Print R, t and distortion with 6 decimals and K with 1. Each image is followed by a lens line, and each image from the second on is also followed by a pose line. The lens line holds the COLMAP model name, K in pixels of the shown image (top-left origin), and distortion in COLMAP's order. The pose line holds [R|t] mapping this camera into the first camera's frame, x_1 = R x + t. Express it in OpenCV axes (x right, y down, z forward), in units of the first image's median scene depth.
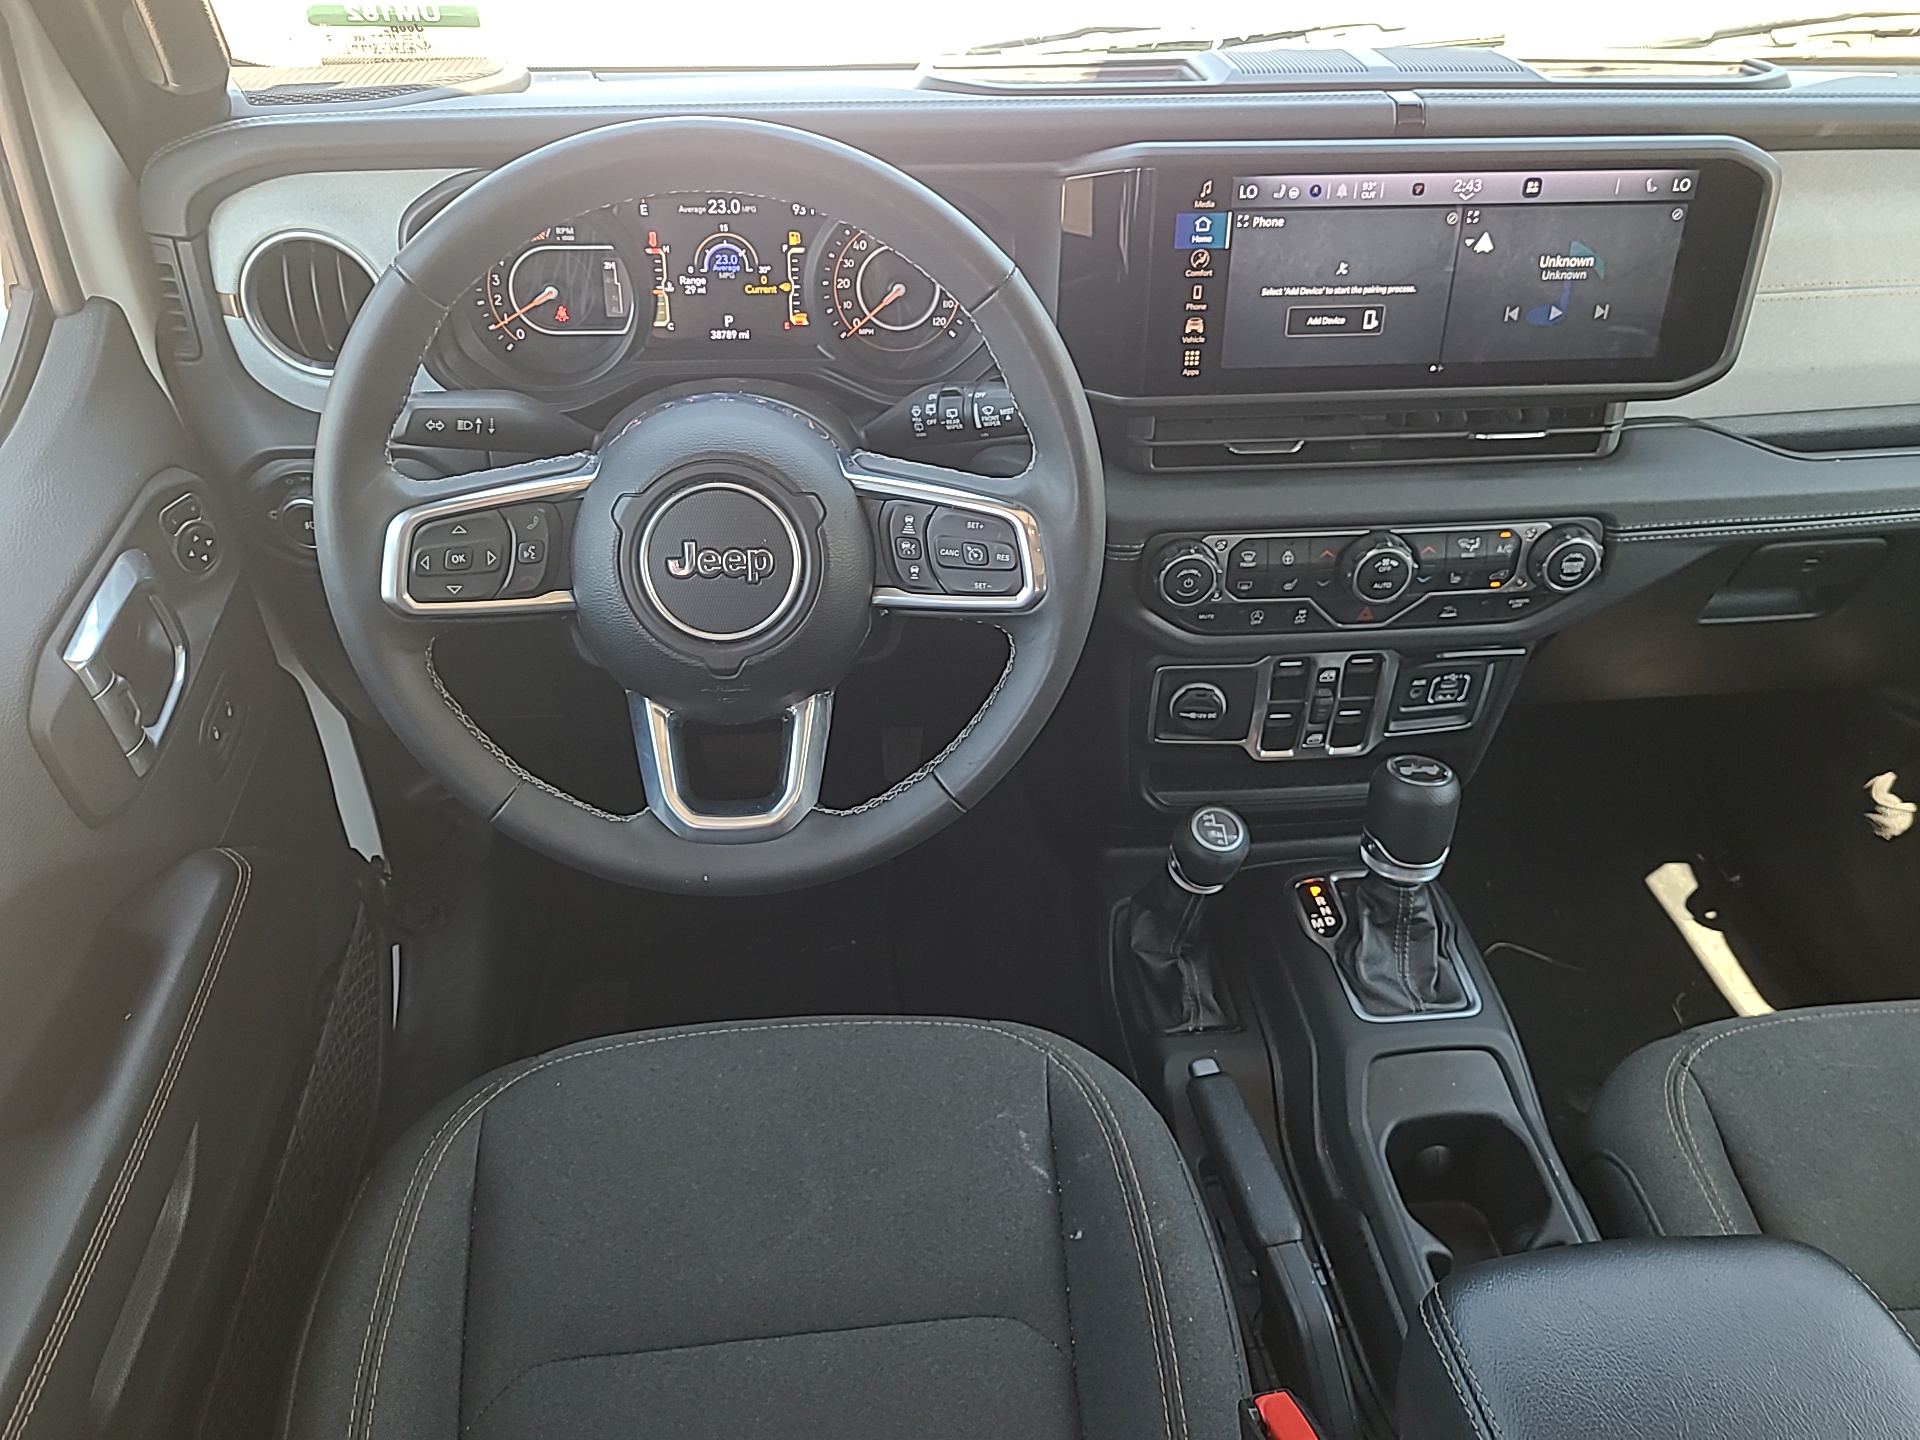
lens RADIAL K [[1492.0, 0, 943.4], [0, 1492.0, 714.8], [0, 0, 1]] dist [0.045399, -0.041591]
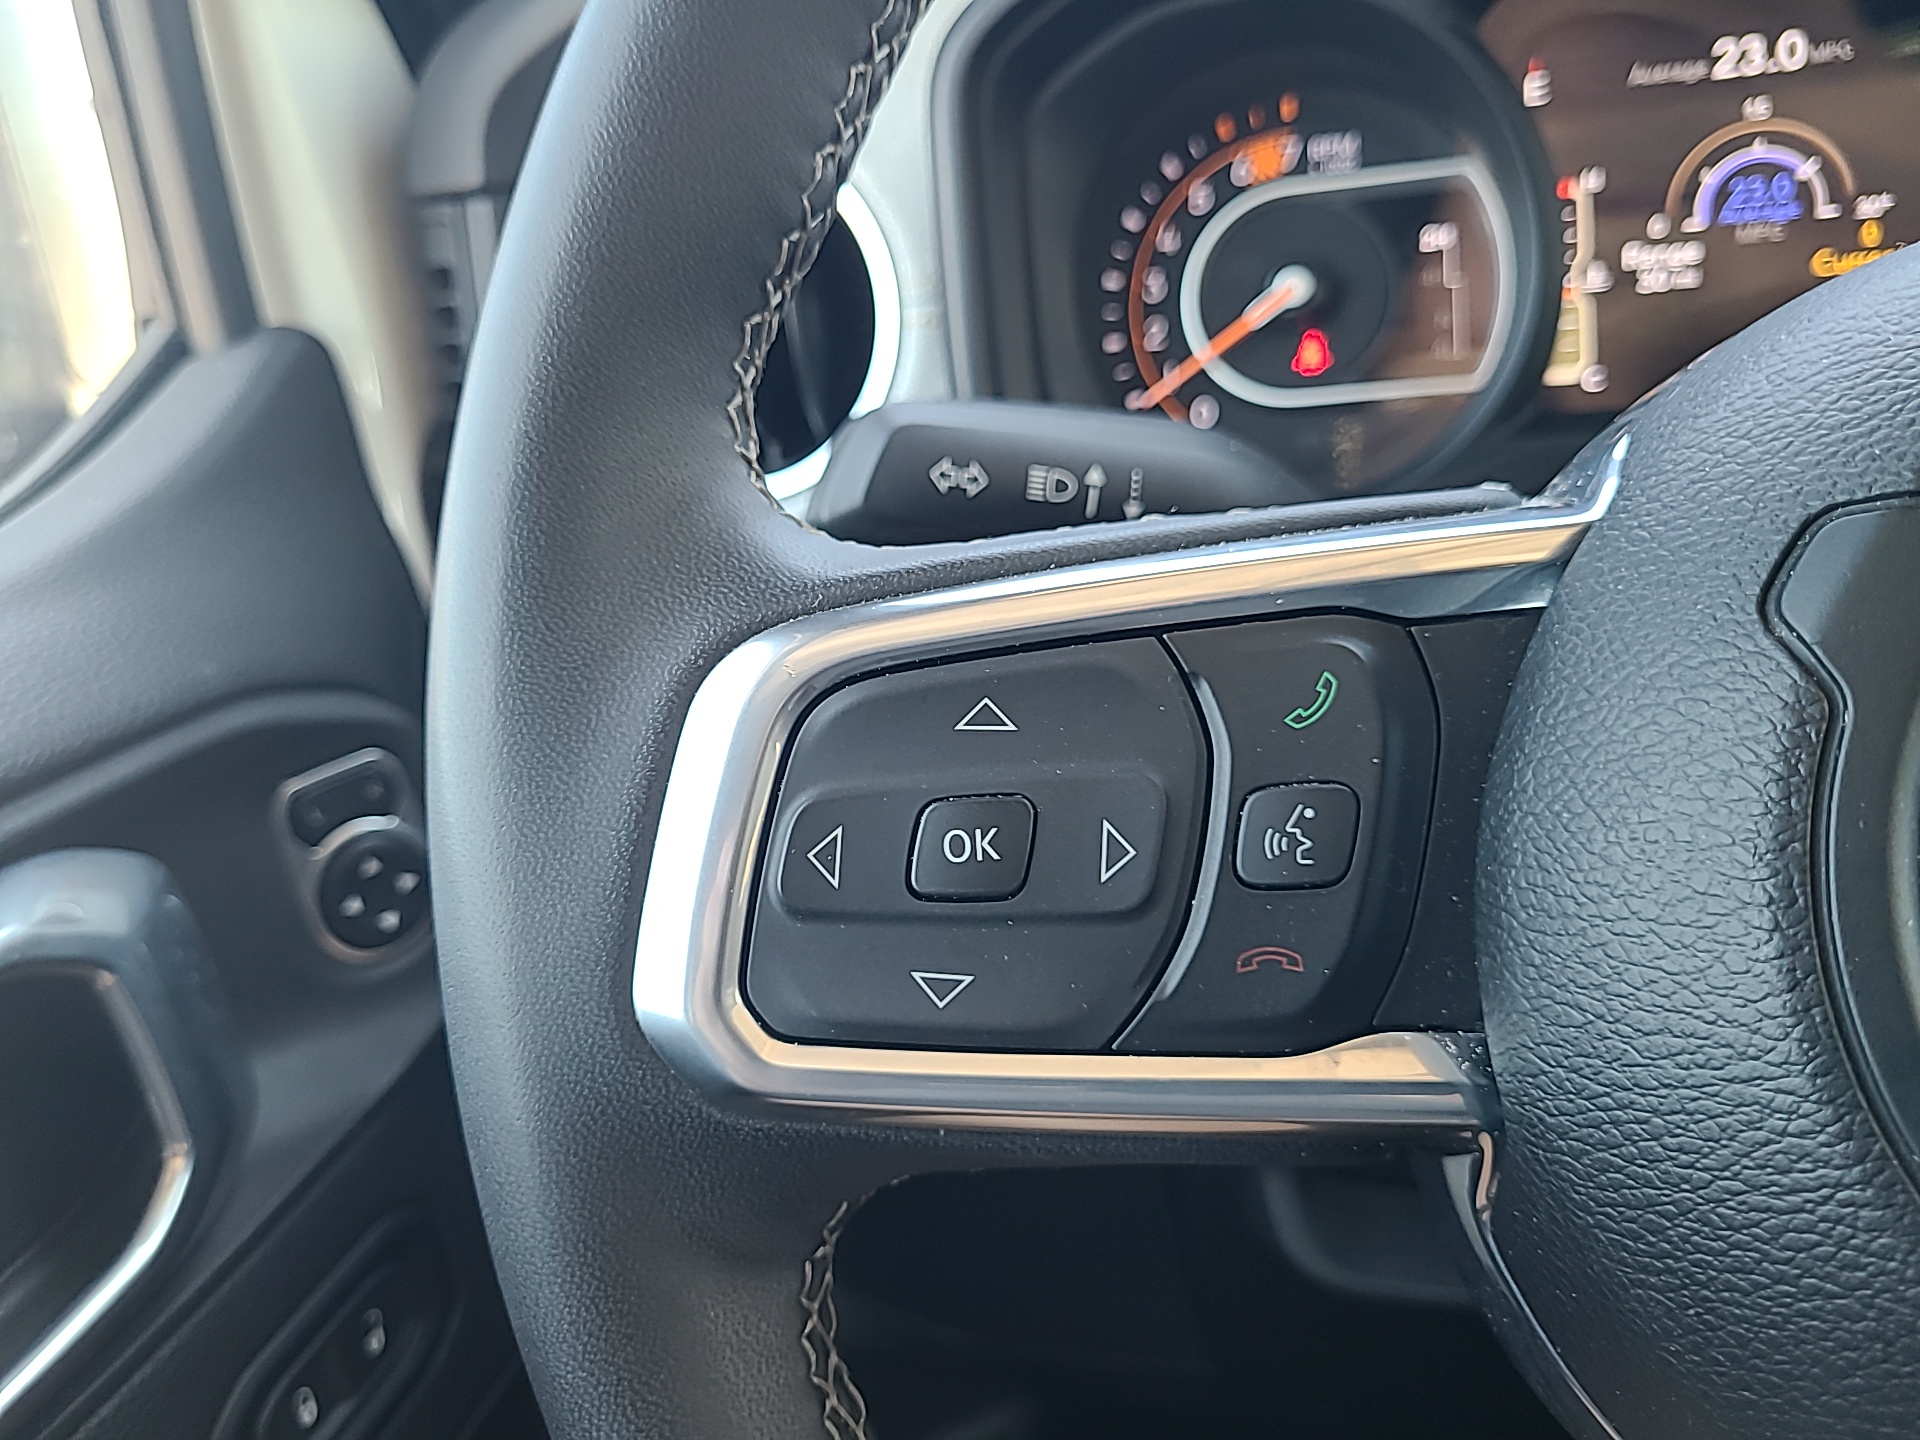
lens RADIAL K [[1536.3, 0, 972.6], [0, 1536.3, 715.9], [0, 0, 1]] dist [-0.022080, 0.011263]
pose [[0.937924, -0.025720, -0.345886, -0.201531], [-0.096460, 0.938561, -0.331358, -0.039271], [0.333158, 0.344153, 0.877818, 0.653993]]
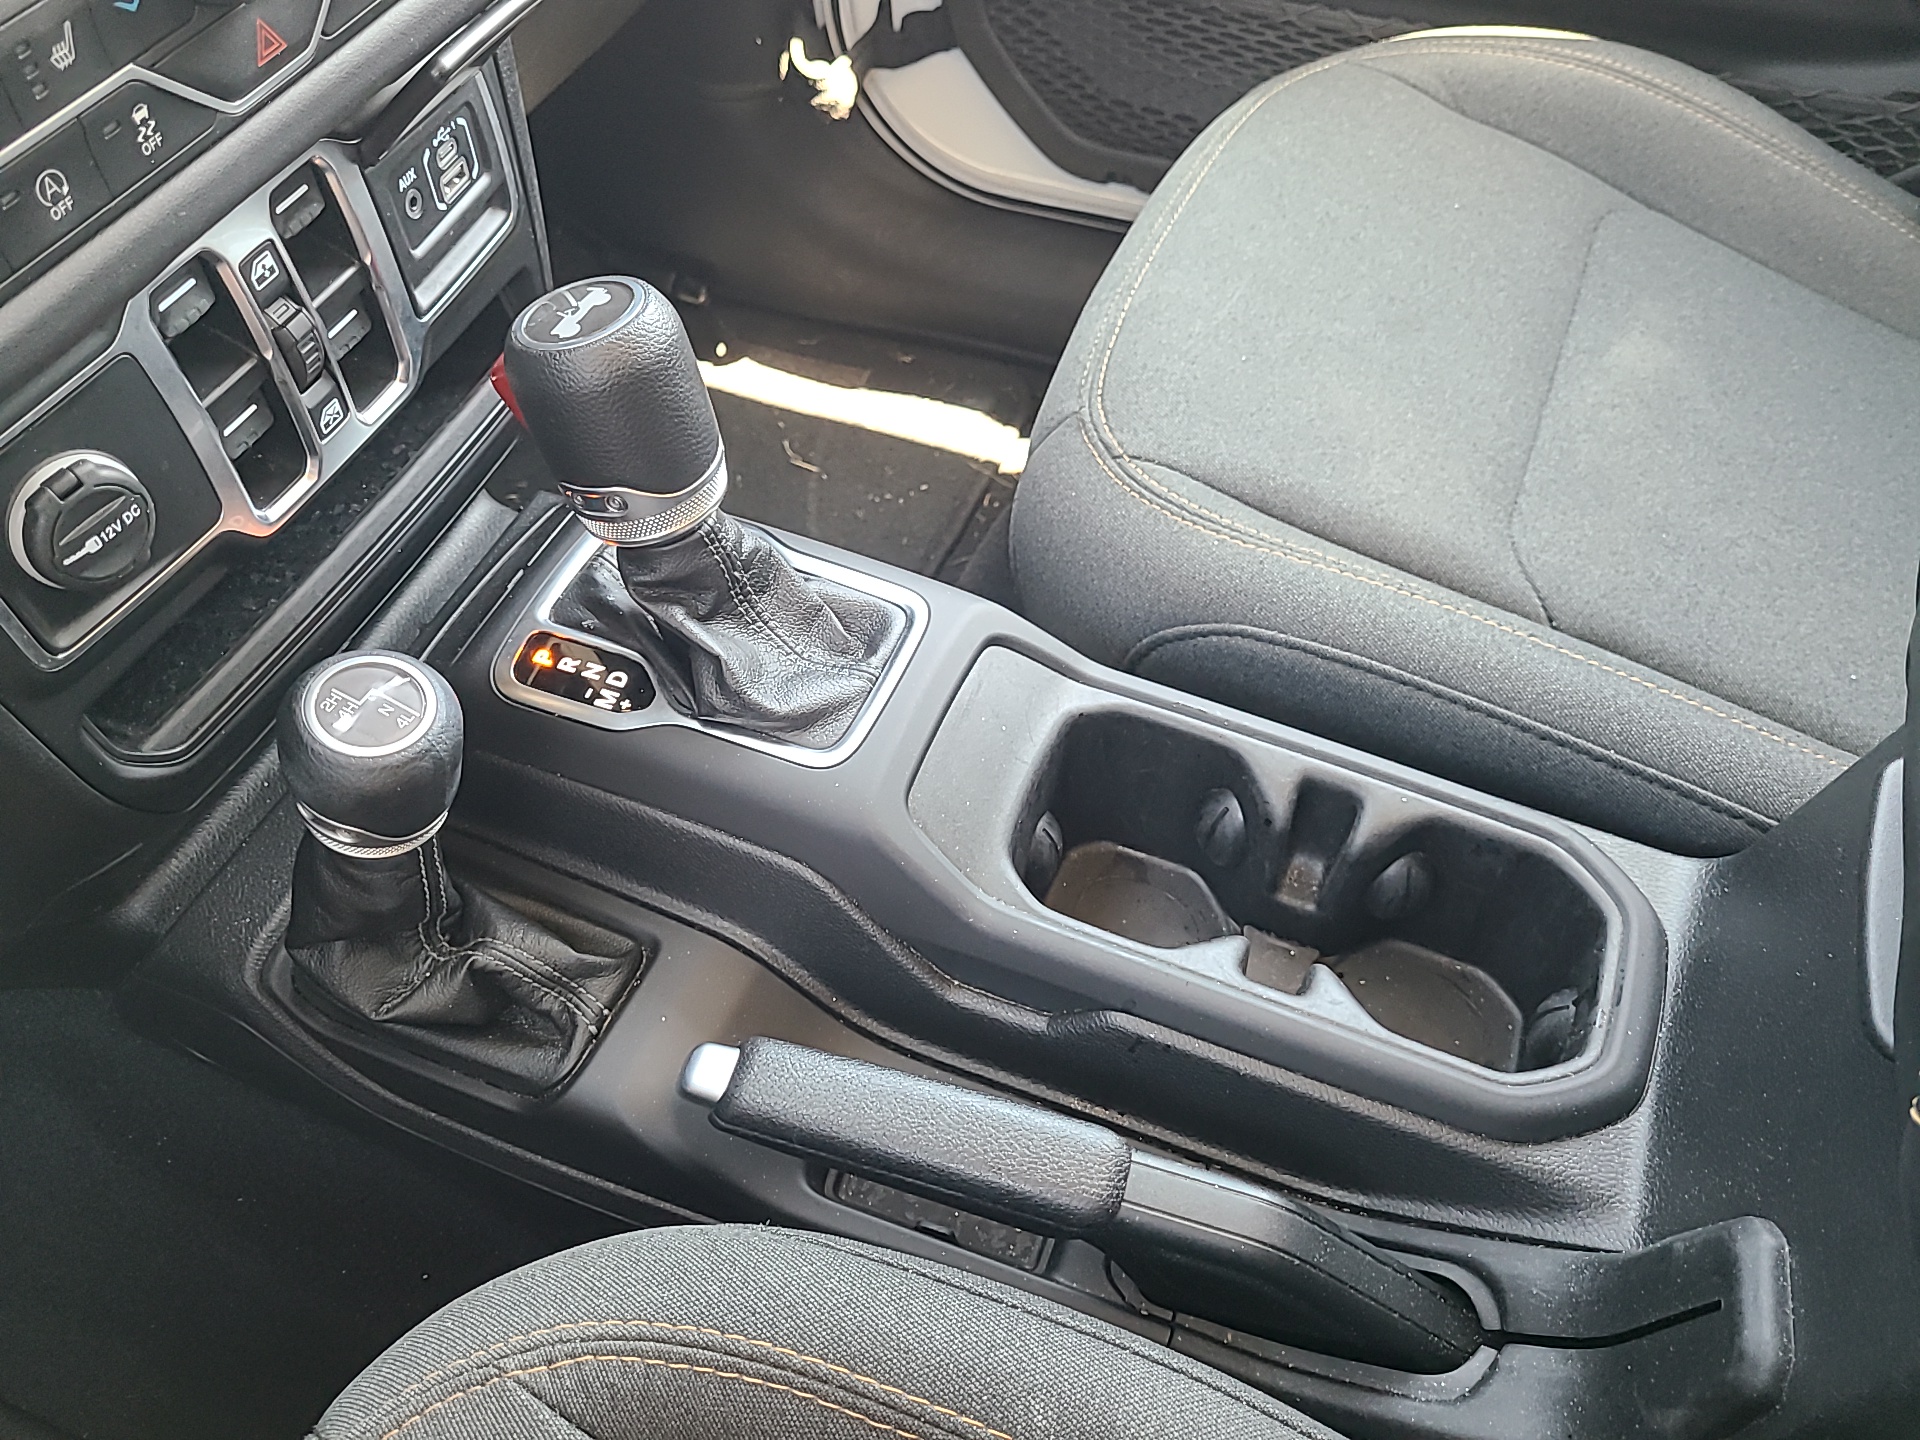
lens RADIAL K [[1492.0, 0, 927.3], [0, 1492.0, 709.0], [0, 0, 1]] dist [0.045399, -0.041591]
pose [[0.485147, -0.705541, 0.516569, 0.042906], [0.566340, 0.703630, 0.429143, -0.016669], [-0.666252, 0.084356, 0.740940, 0.624712]]
